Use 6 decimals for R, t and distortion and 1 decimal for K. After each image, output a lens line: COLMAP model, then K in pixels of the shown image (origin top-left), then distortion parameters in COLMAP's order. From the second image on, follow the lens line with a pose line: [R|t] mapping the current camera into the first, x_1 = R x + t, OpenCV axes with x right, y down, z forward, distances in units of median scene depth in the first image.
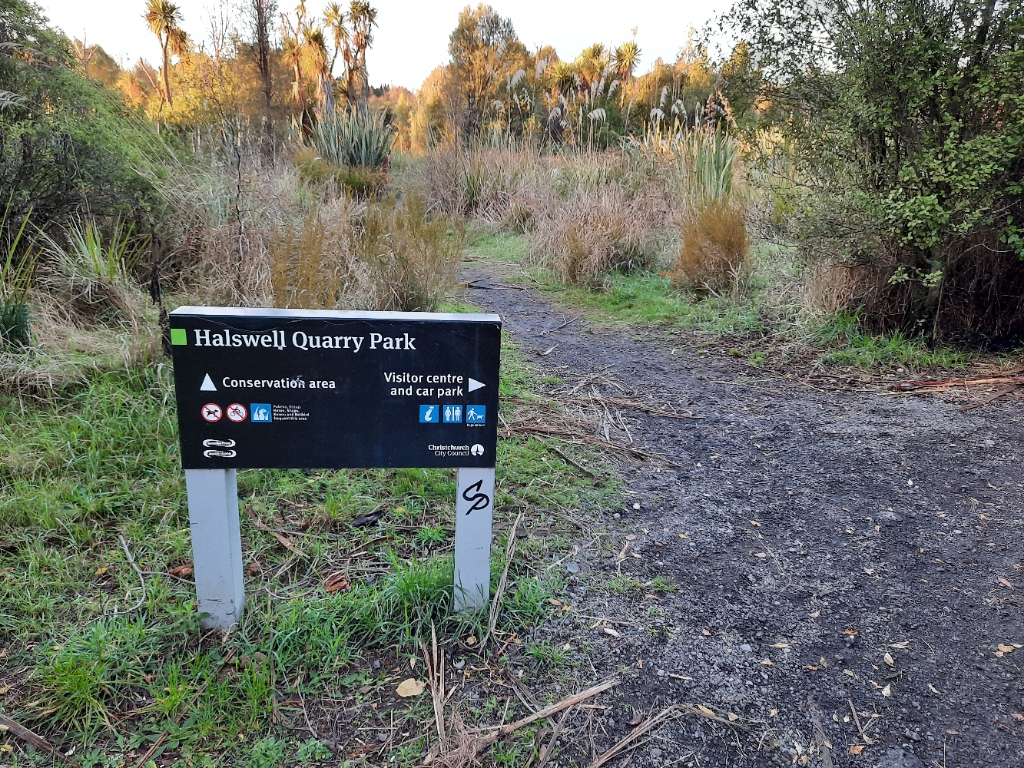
lens RADIAL K [[760.3, 0, 513.5], [0, 760.3, 381.0], [0, 0, 1]] dist [0.029354, -0.020742]
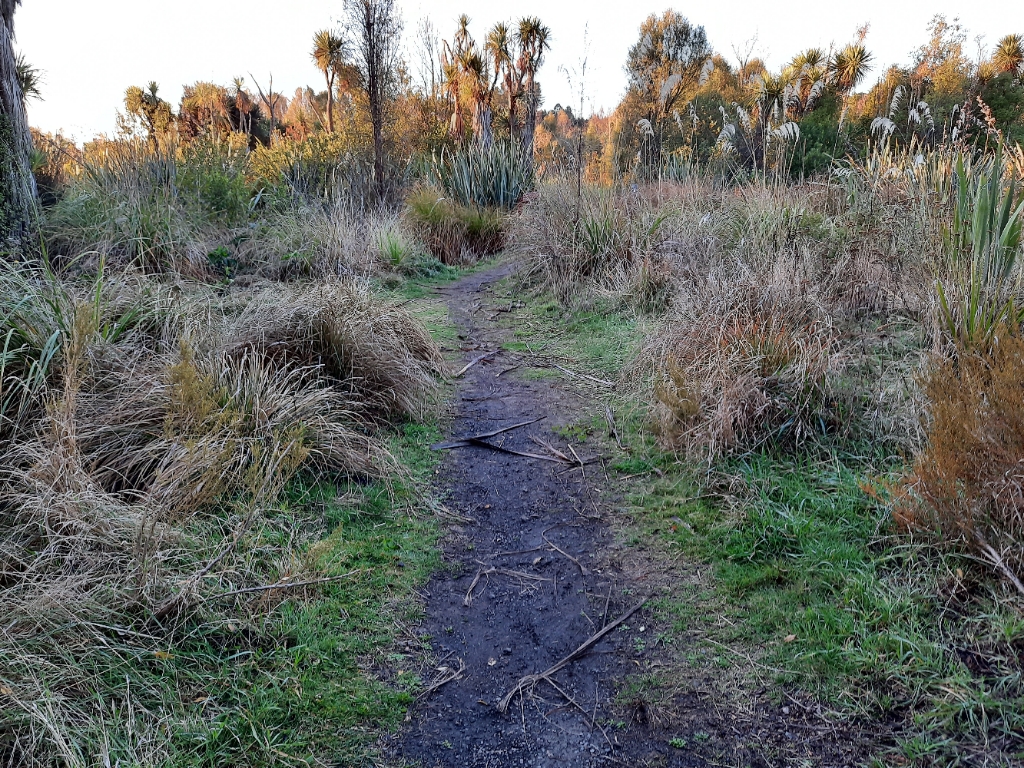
lens RADIAL K [[760.3, 0, 511.2], [0, 760.3, 388.7], [0, 0, 1]] dist [0.029354, -0.020742]
pose [[0.965189, 0.045560, -0.257555, 0.029602], [-0.052183, 0.998458, -0.018934, -0.047747], [0.256295, 0.031715, 0.966078, 0.144678]]
